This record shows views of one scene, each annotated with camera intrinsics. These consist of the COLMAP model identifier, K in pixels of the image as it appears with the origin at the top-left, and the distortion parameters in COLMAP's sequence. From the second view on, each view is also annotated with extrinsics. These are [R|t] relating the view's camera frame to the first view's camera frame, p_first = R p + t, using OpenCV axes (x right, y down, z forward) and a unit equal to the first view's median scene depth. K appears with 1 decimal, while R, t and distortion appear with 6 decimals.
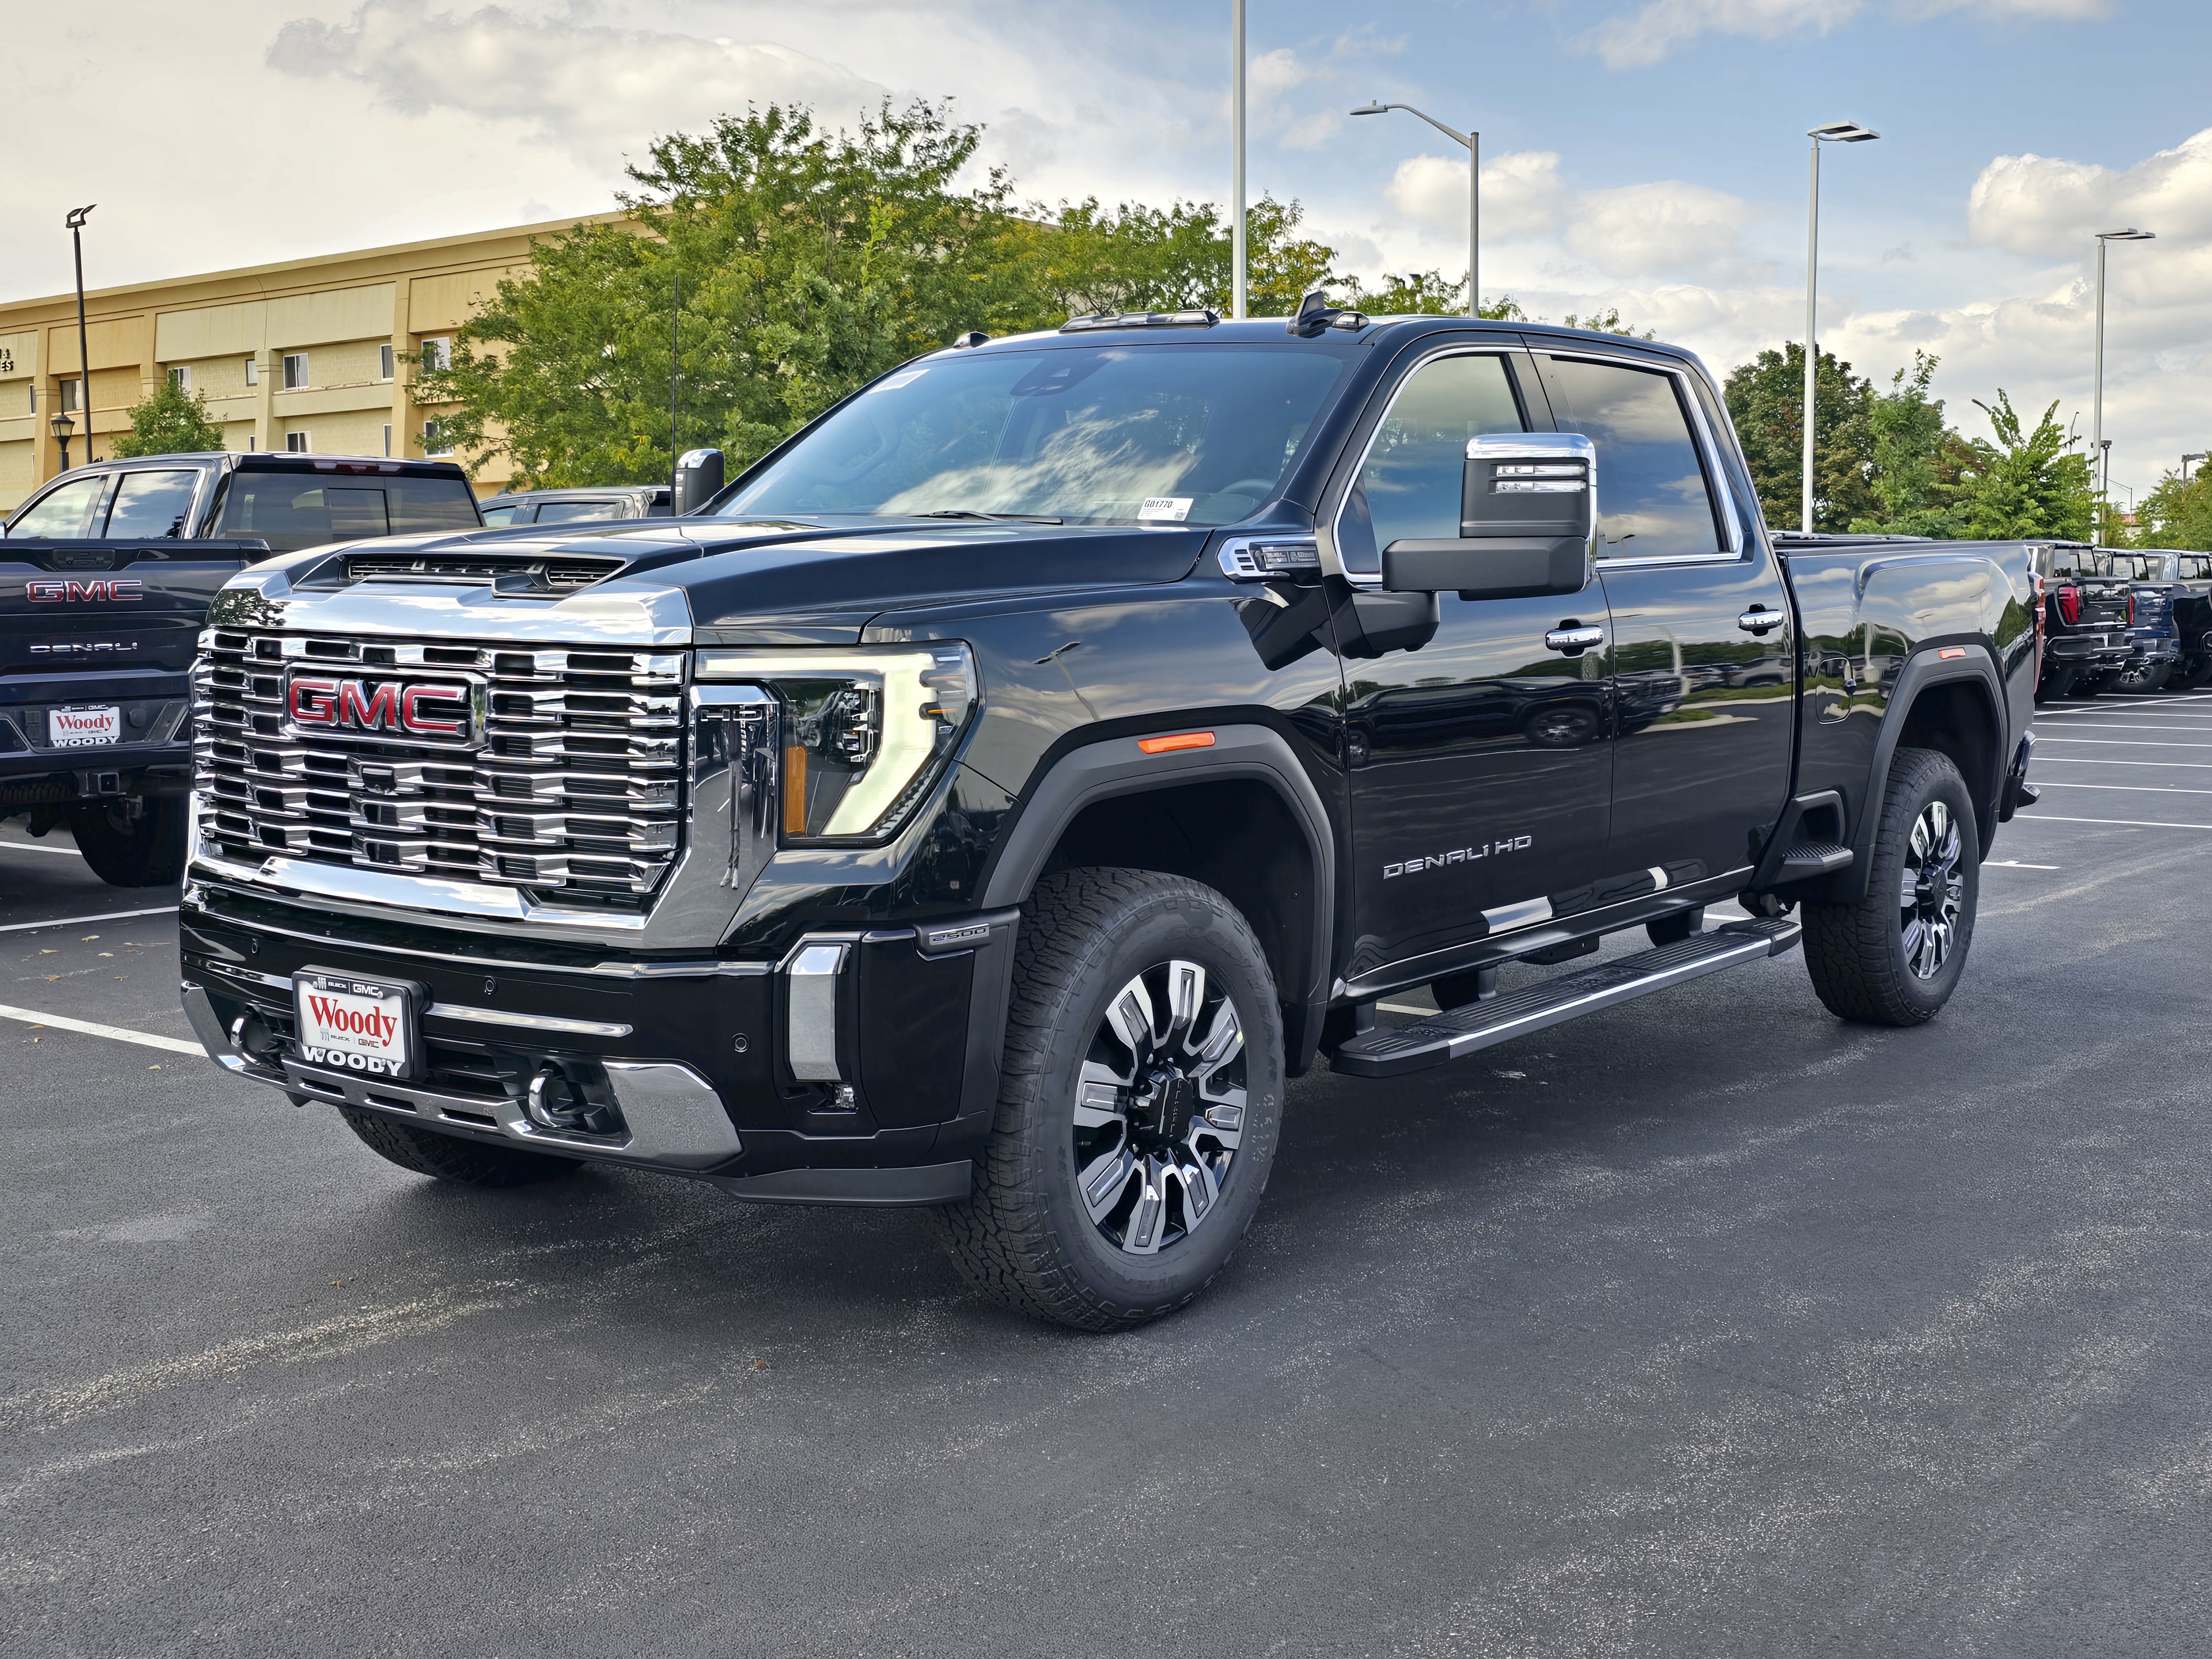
lens RADIAL K [[2578.2, 0, 1106.0], [0, 2578.2, 829.5], [0, 0, 1]] dist [0.185573, -0.434590]
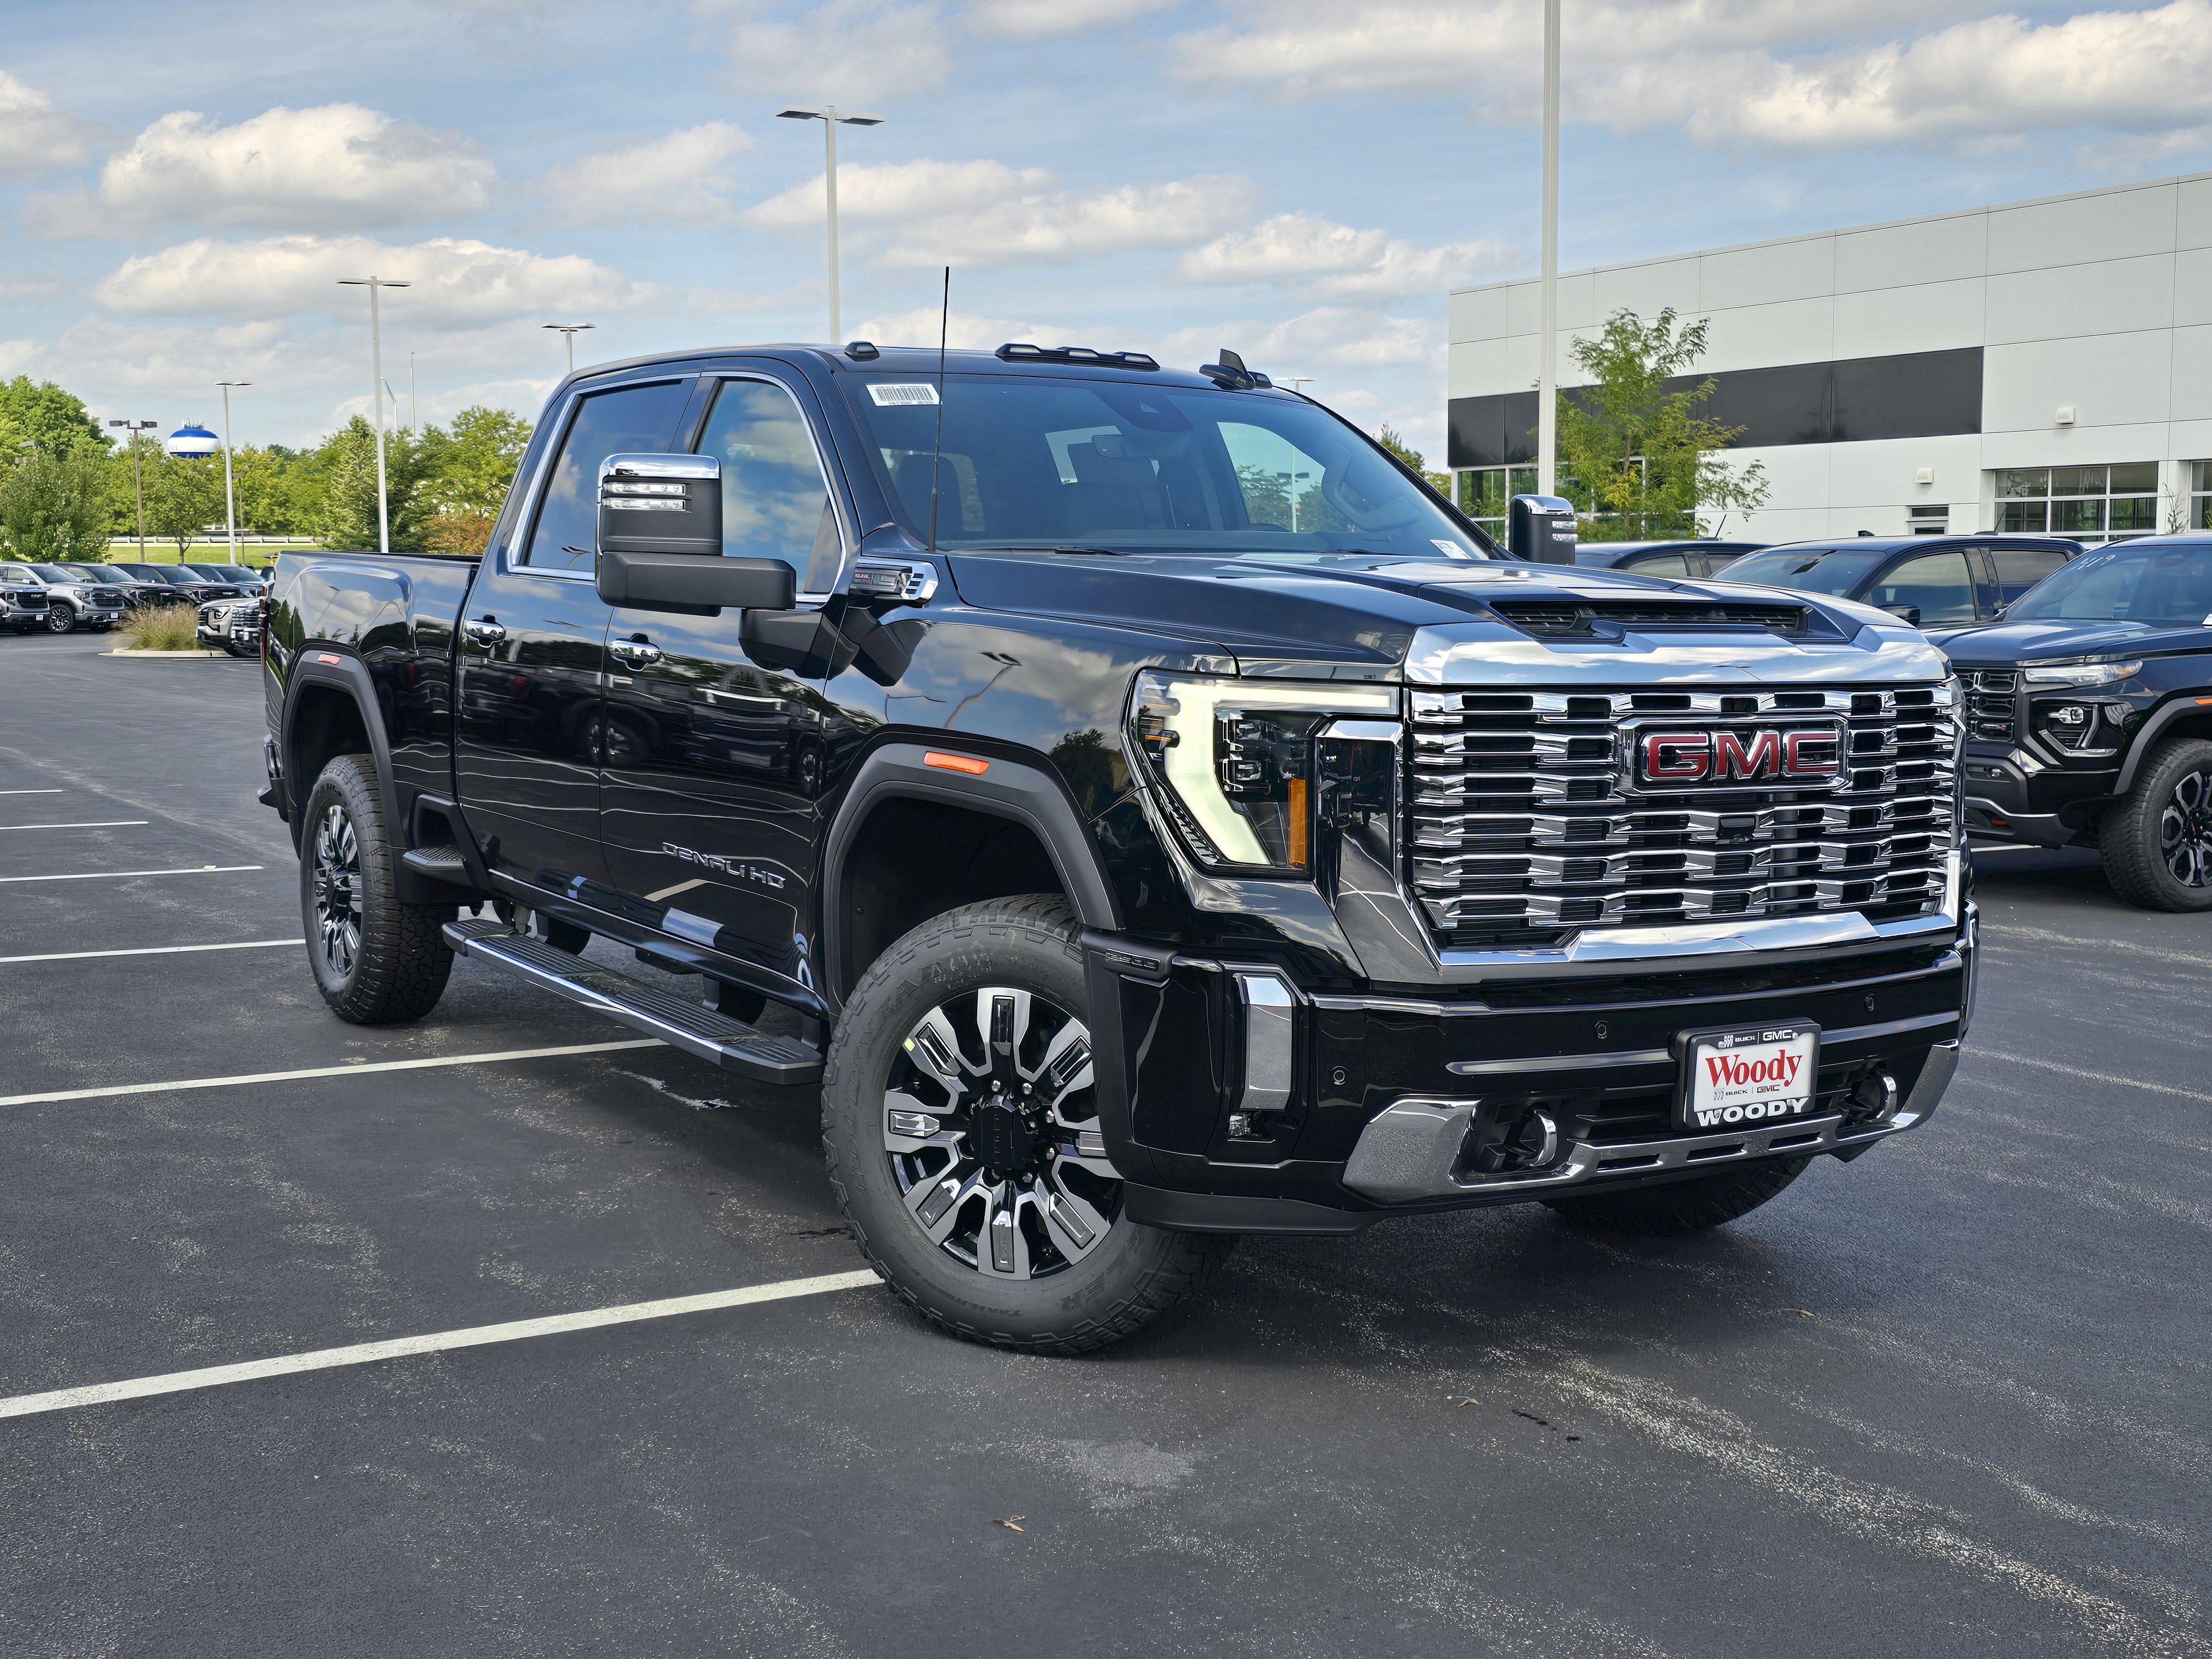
lens RADIAL K [[2605.2, 0, 1106.0], [0, 2605.2, 829.5], [0, 0, 1]] dist [0.045863, -0.006209]
pose [[0.347904, -0.091812, 0.933024, -1.240200], [0.086696, 0.994080, 0.065494, -0.100834], [-0.933513, 0.058104, 0.353804, 0.833043]]
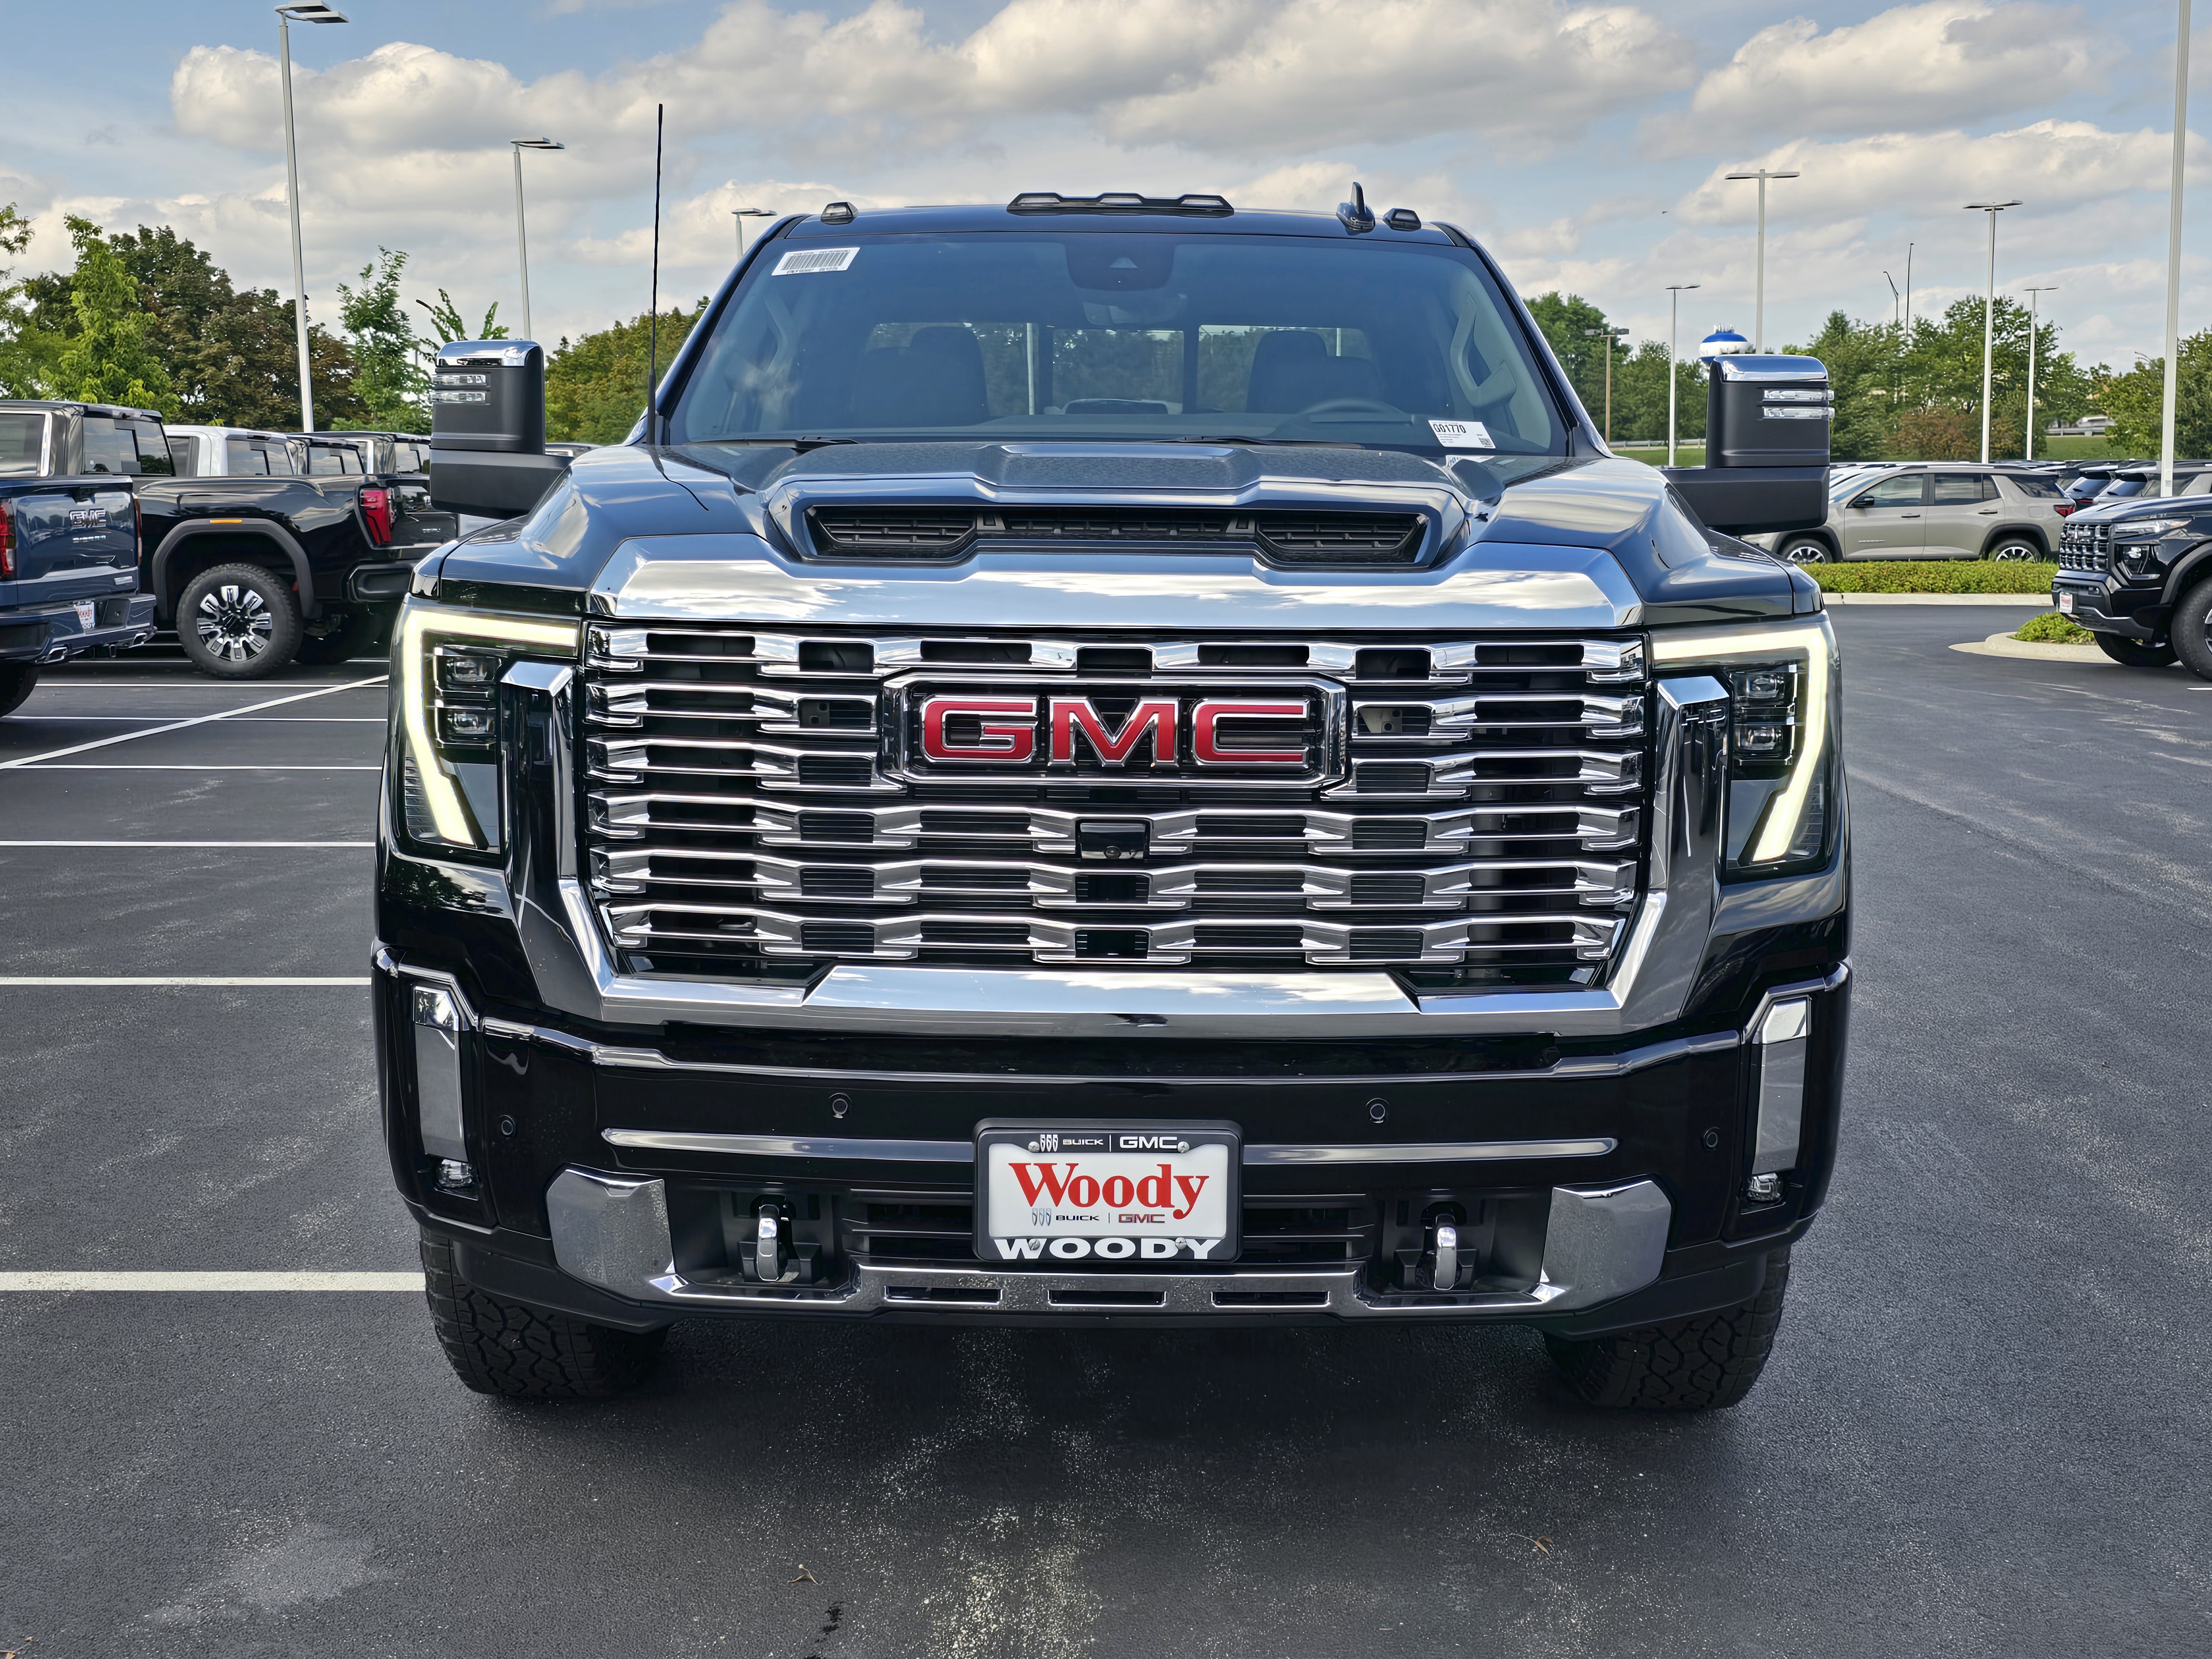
lens RADIAL K [[2578.2, 0, 1106.0], [0, 2578.2, 829.5], [0, 0, 1]] dist [0.185573, -0.434590]
pose [[0.795764, -0.086560, 0.599389, -0.659123], [0.063194, 0.996198, 0.059966, -0.059850], [-0.602301, -0.009841, 0.798209, 0.435679]]
